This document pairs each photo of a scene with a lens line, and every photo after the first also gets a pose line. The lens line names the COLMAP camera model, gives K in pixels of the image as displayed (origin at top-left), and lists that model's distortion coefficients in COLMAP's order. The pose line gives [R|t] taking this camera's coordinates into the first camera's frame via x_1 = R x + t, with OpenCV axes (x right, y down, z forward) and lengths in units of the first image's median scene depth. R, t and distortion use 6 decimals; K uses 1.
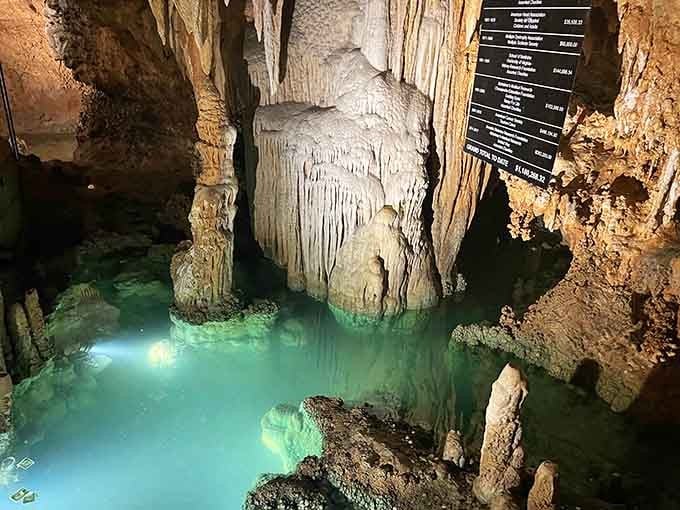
lens RADIAL K [[591.8, 0, 339.9], [0, 591.8, 238.6], [0, 0, 1]] dist [0.108877, -0.225035]
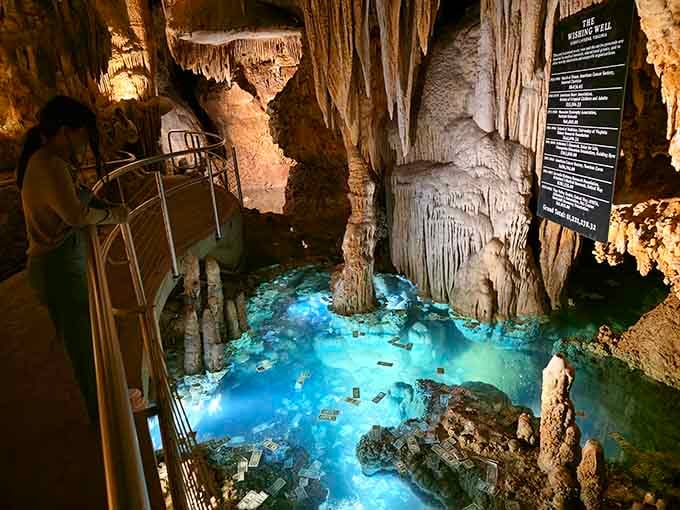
lens RADIAL K [[591.8, 0, 339.9], [0, 591.8, 238.6], [0, 0, 1]] dist [0.108877, -0.225035]
pose [[0.920821, -0.011839, -0.389806, 0.268877], [-0.031267, 0.994080, -0.104053, 0.085634], [0.388730, 0.108002, 0.915000, -0.260036]]
